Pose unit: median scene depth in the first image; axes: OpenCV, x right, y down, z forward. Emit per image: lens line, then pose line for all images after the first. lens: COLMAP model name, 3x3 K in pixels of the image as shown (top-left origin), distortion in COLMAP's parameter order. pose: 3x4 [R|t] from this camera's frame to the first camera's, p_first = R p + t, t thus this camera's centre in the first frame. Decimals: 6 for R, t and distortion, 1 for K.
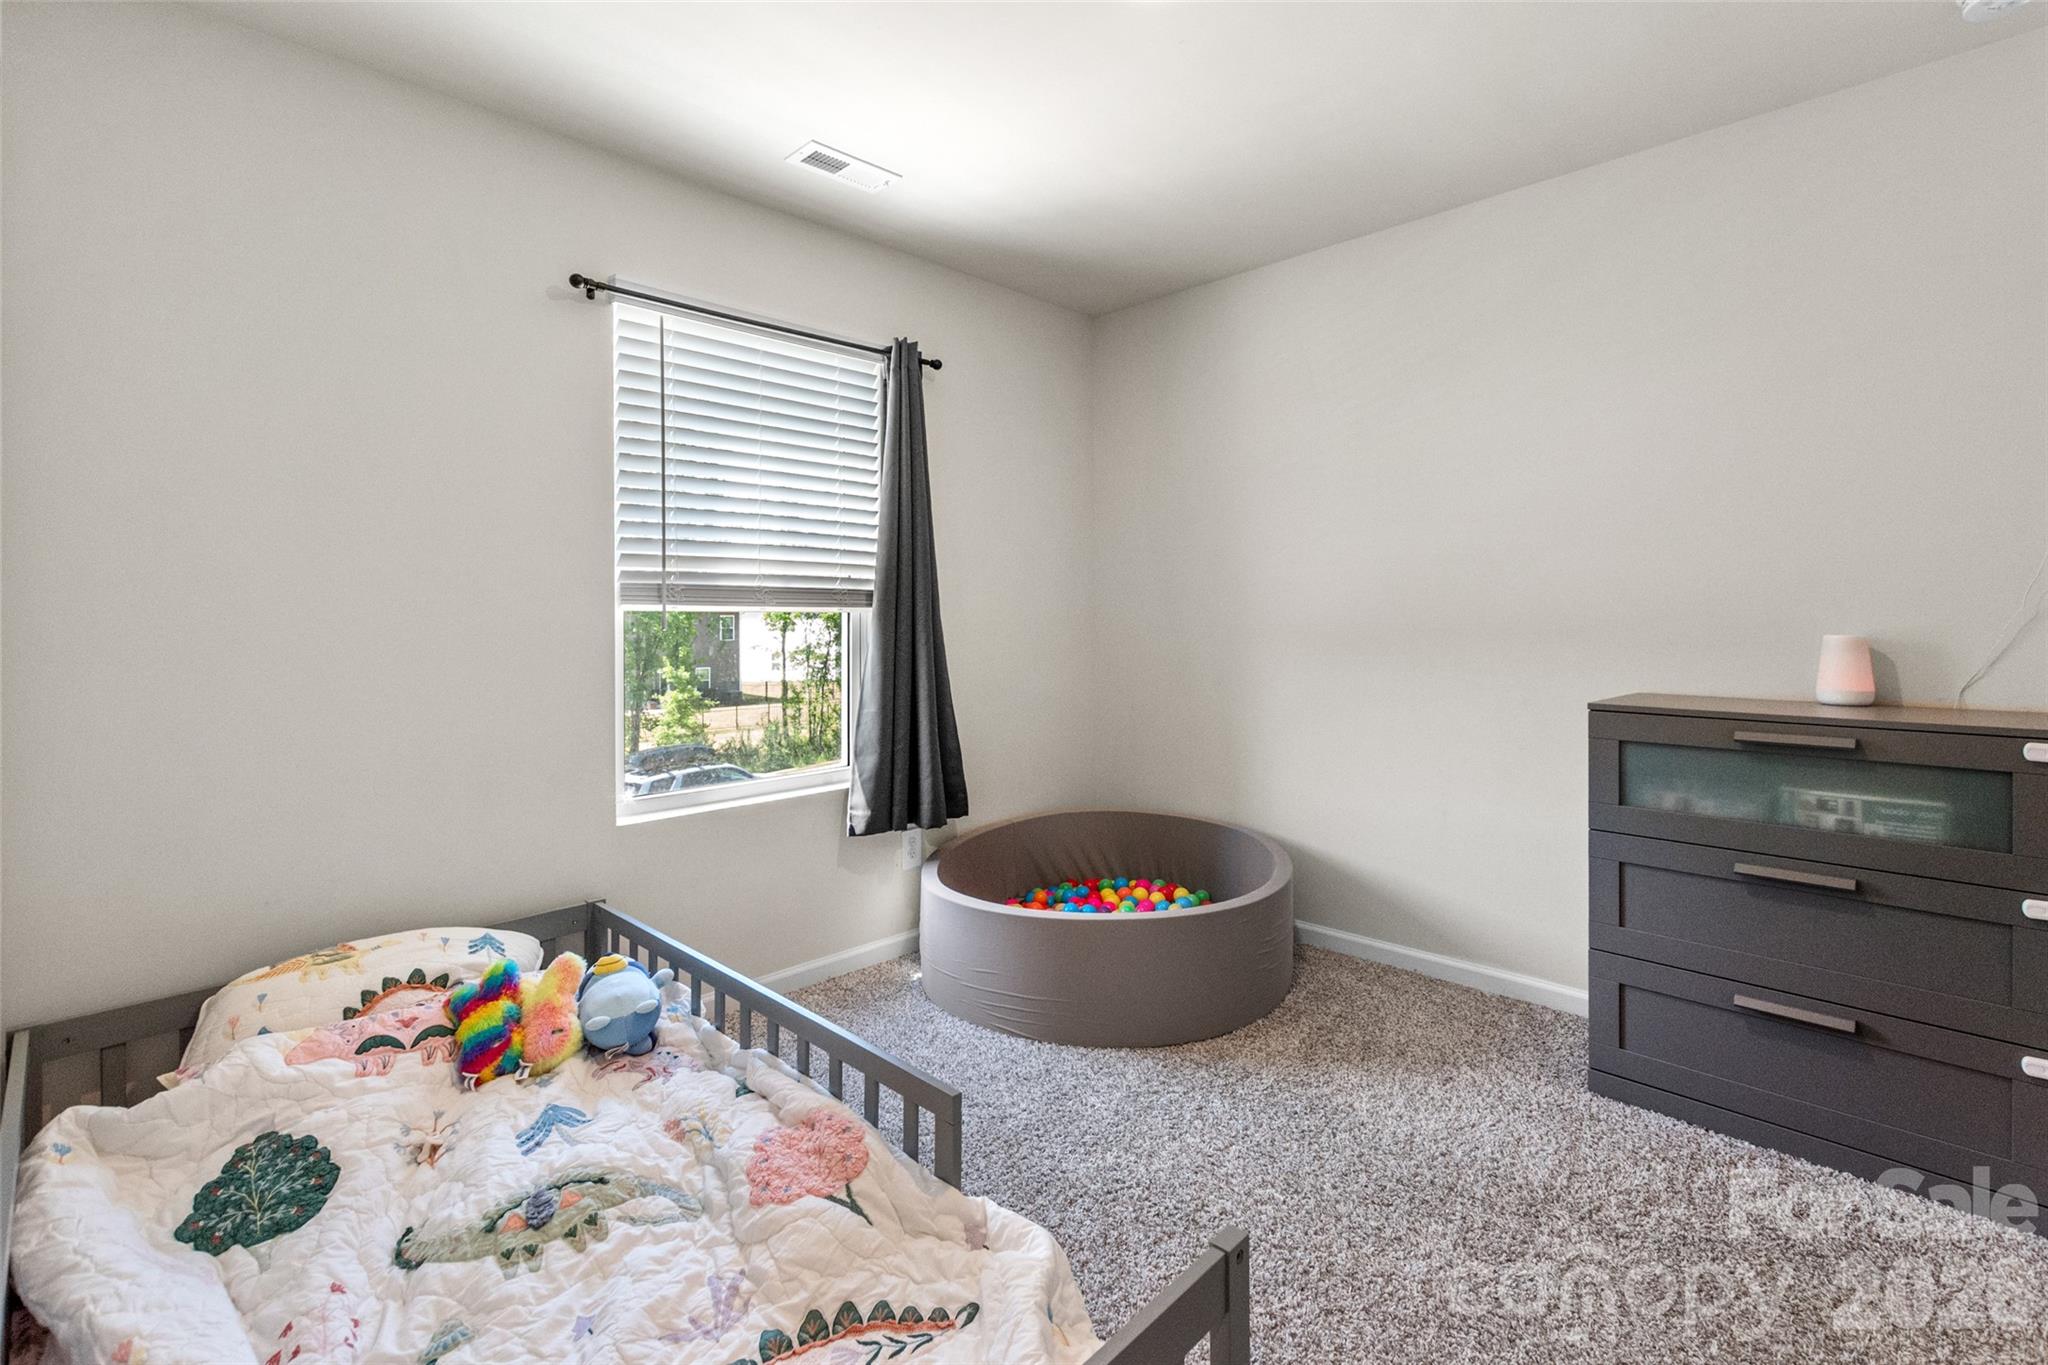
lens RADIAL K [[952.8, 0, 1028.1], [0, 952.8, 609.5], [0, 0, 1]] dist [-0.000383, 0.000135]
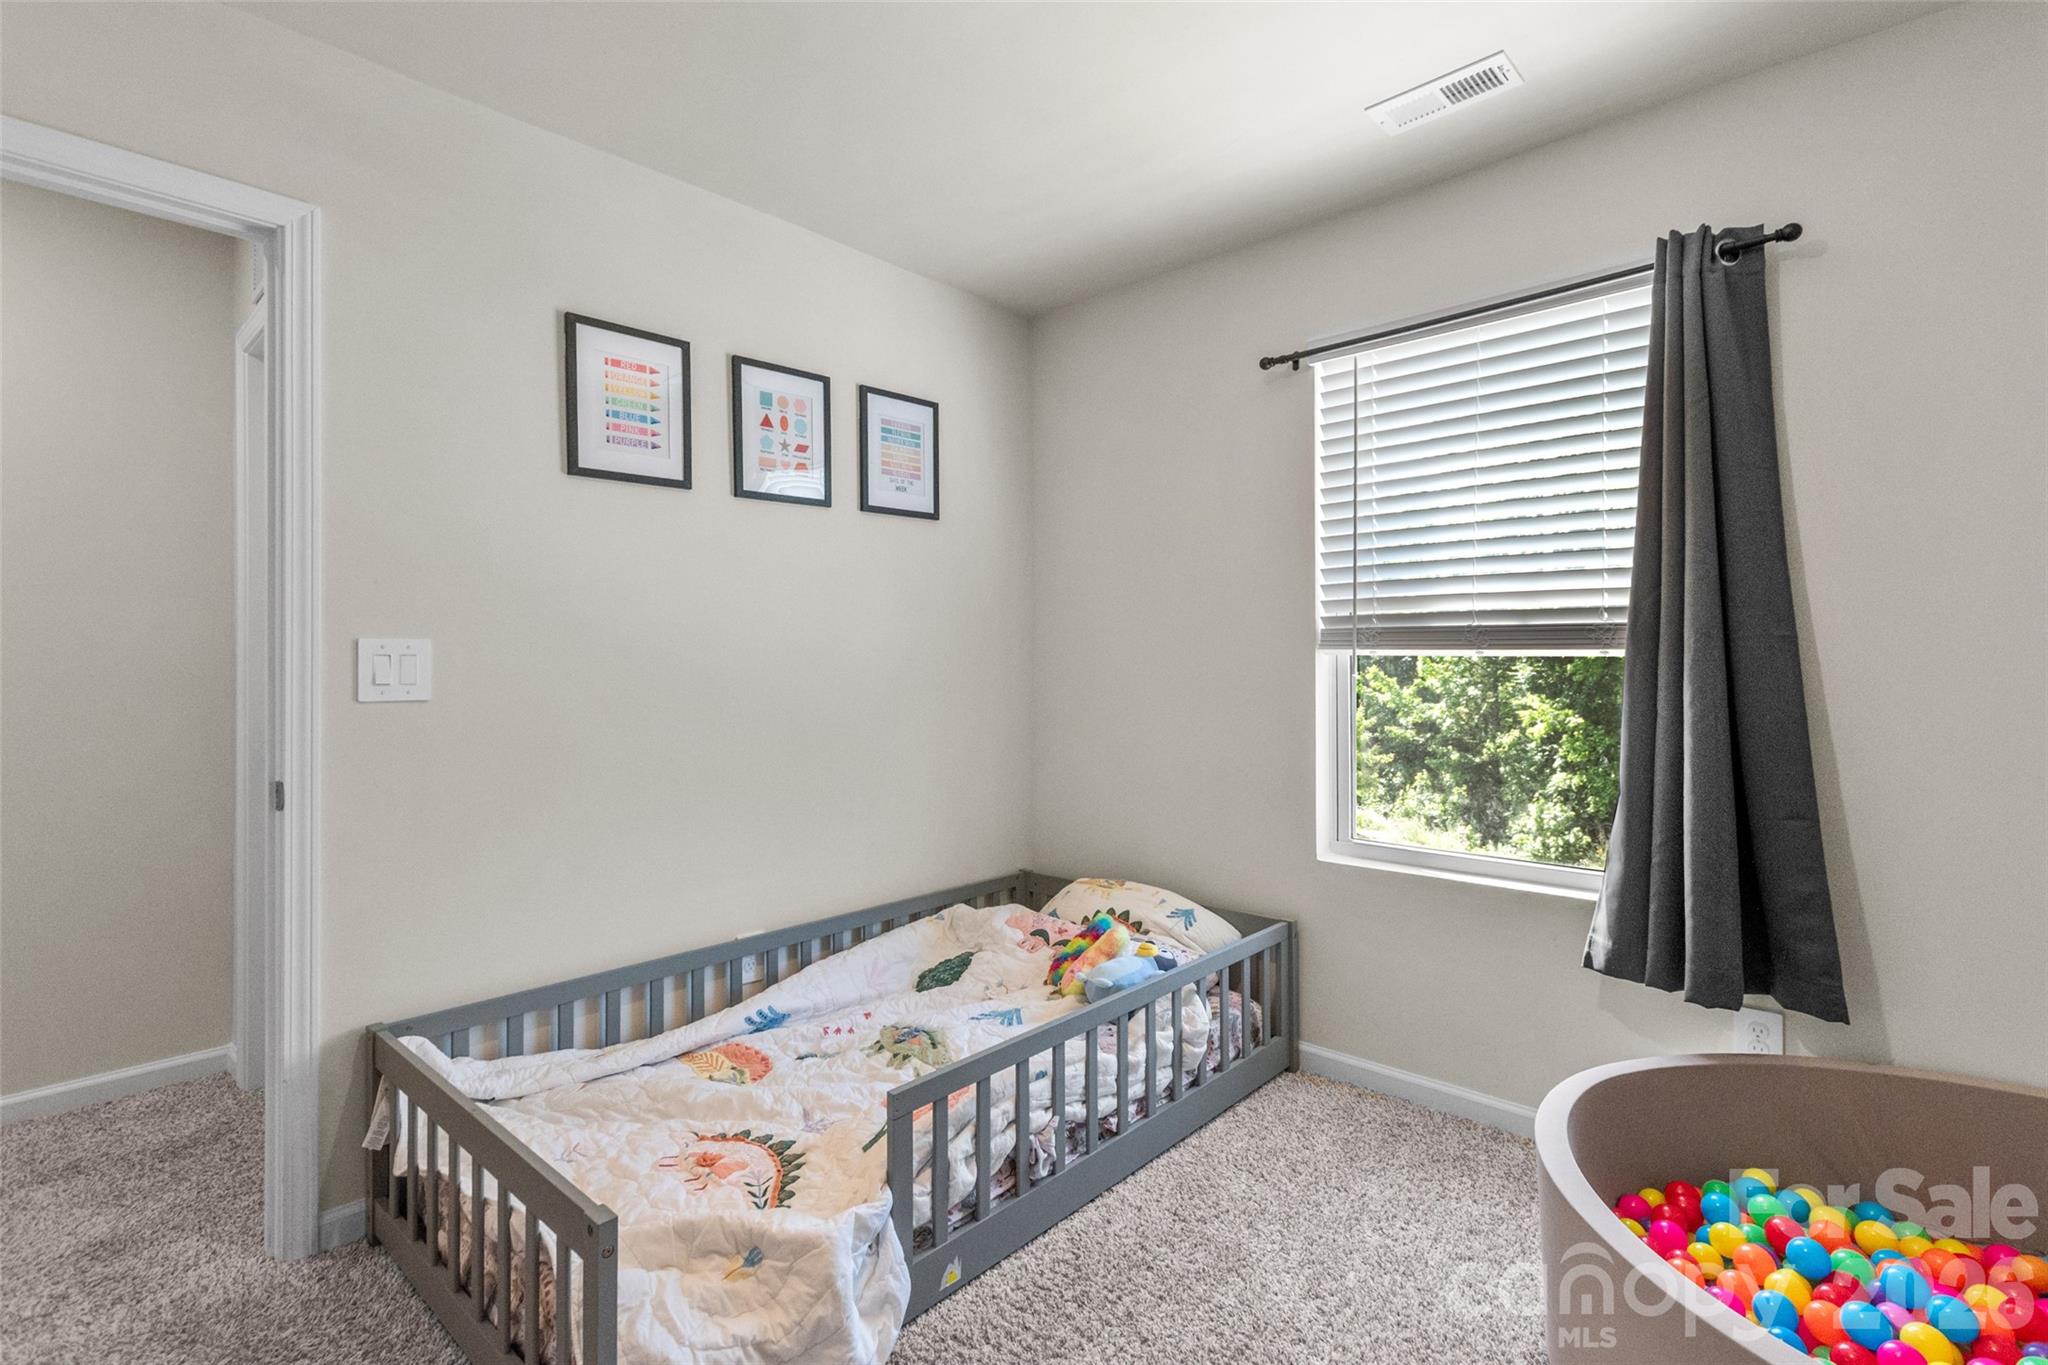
lens RADIAL K [[924.9, 0, 1039.7], [0, 924.9, 660.6], [0, 0, 1]] dist [0.001229, -0.000108]
pose [[0.036800, -0.001584, -0.999321, 0.563680], [0.004584, 0.999988, -0.001417, 0.006481], [0.999312, -0.004529, 0.036806, 0.638388]]
